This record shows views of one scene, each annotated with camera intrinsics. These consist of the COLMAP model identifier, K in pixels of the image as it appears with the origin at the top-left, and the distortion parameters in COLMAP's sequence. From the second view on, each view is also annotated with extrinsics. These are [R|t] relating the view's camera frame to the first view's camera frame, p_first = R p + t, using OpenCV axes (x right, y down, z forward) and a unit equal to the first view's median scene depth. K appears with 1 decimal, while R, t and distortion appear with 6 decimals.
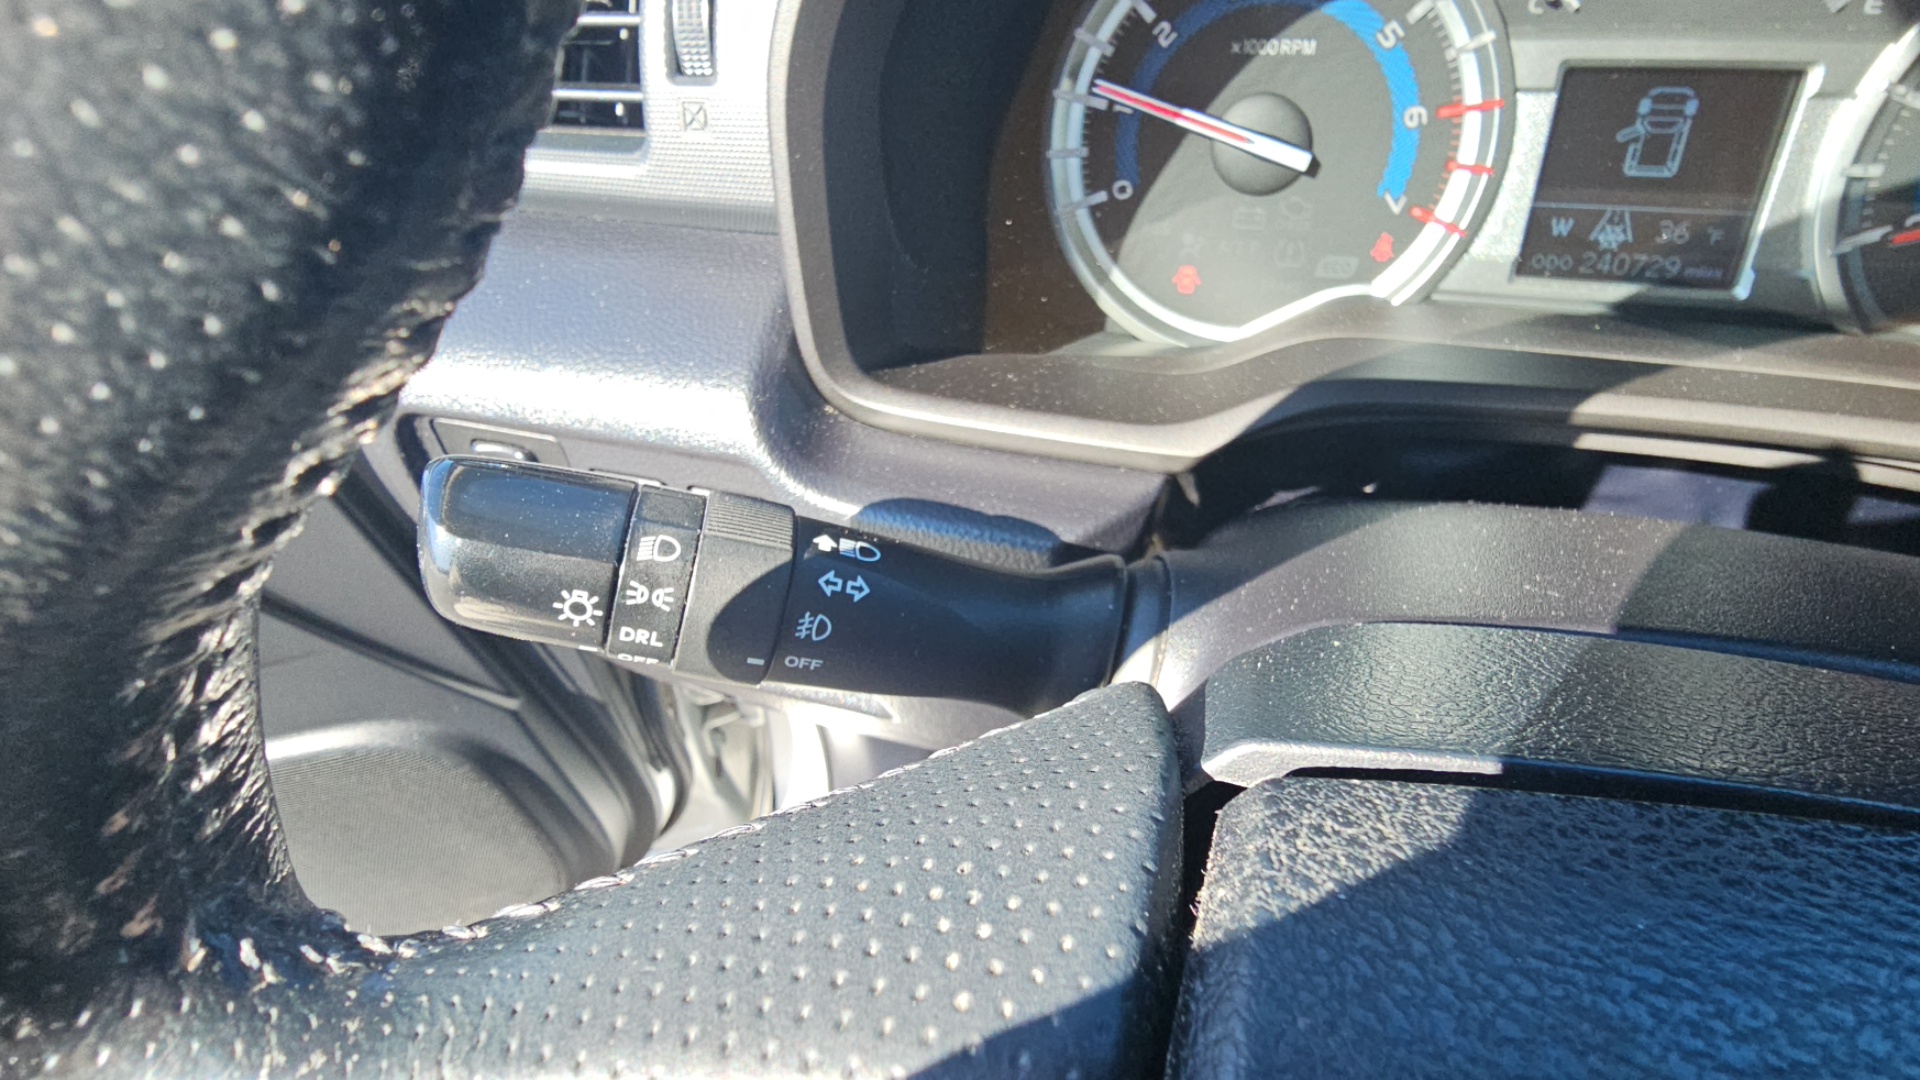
lens RADIAL K [[973.1, 0, 985.0], [0, 973.1, 545.3], [0, 0, 1]] dist [0.002143, -0.003005]
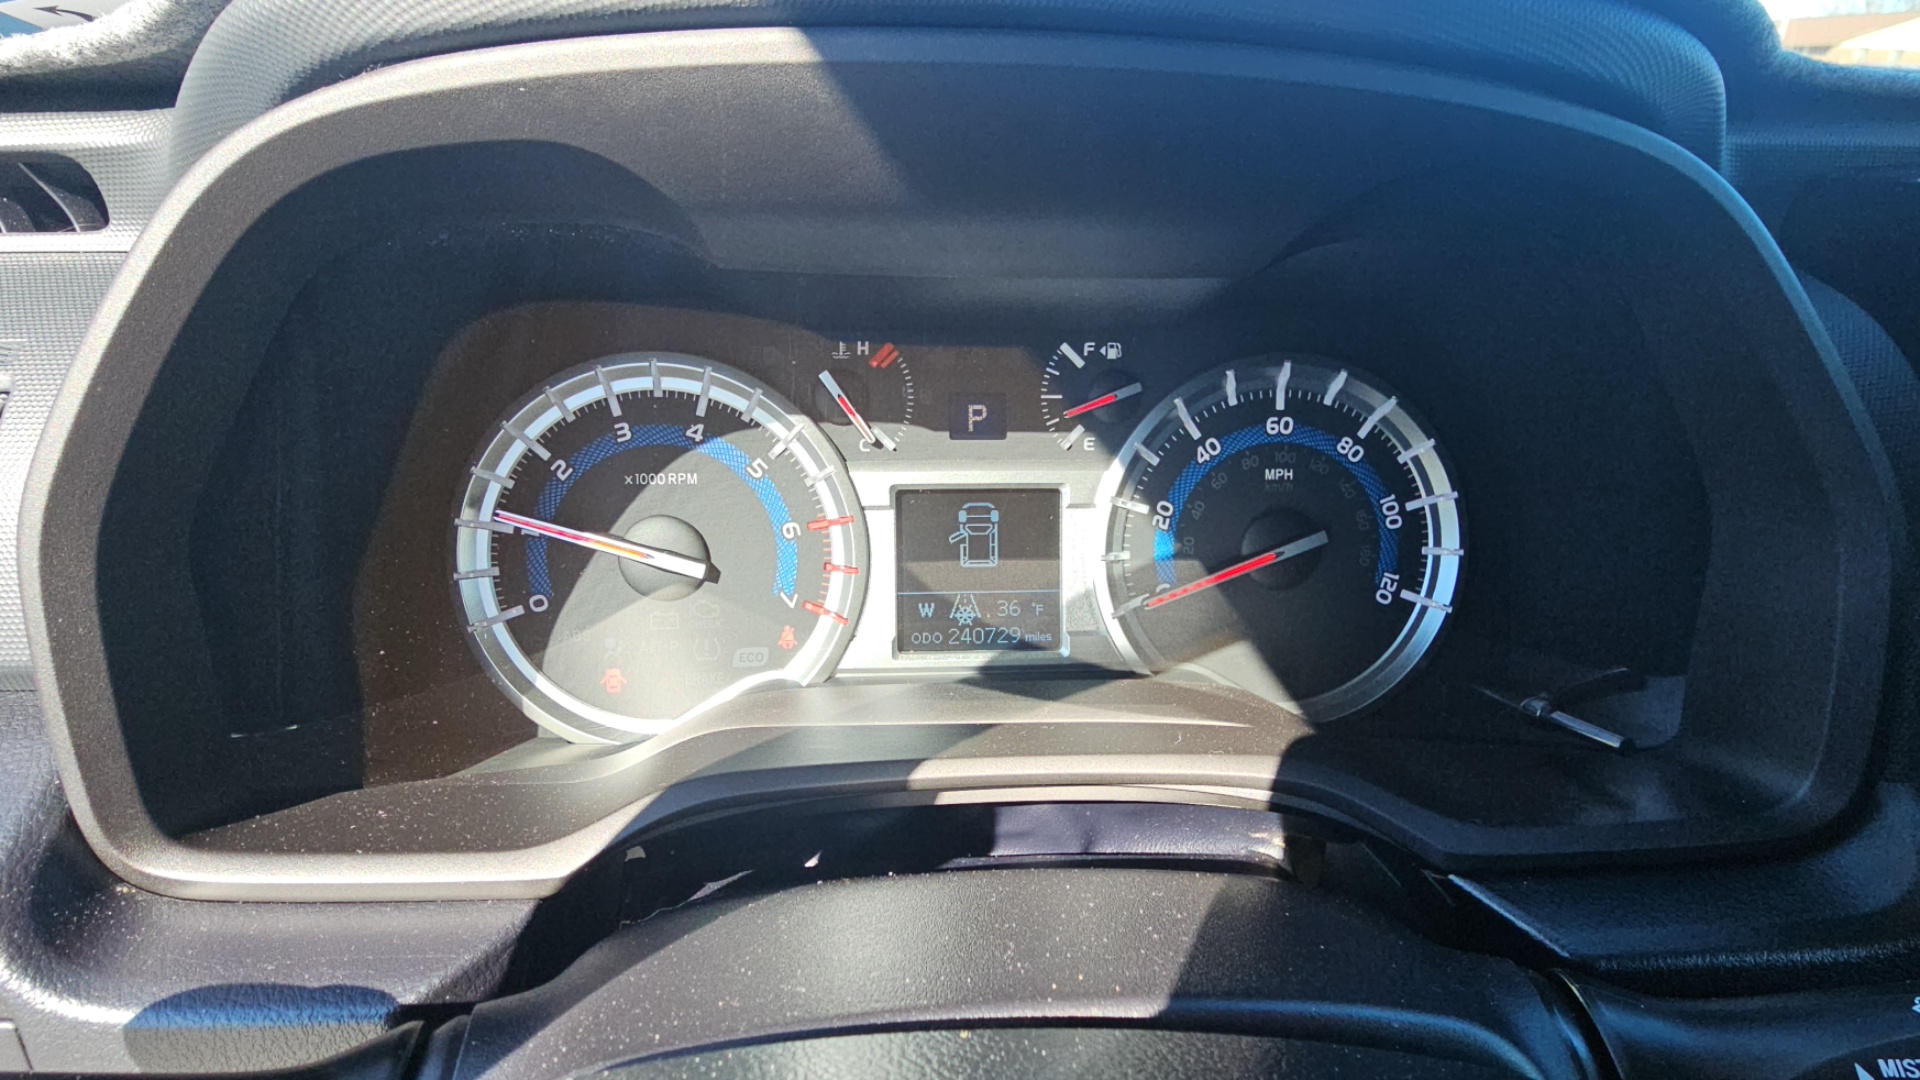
lens RADIAL K [[973.1, 0, 985.0], [0, 973.1, 545.3], [0, 0, 1]] dist [0.002143, -0.003005]
pose [[0.927238, -0.055141, 0.370390, 0.229091], [0.178342, 0.934750, -0.307305, -0.023038], [-0.329278, 0.351001, 0.876570, -0.097208]]
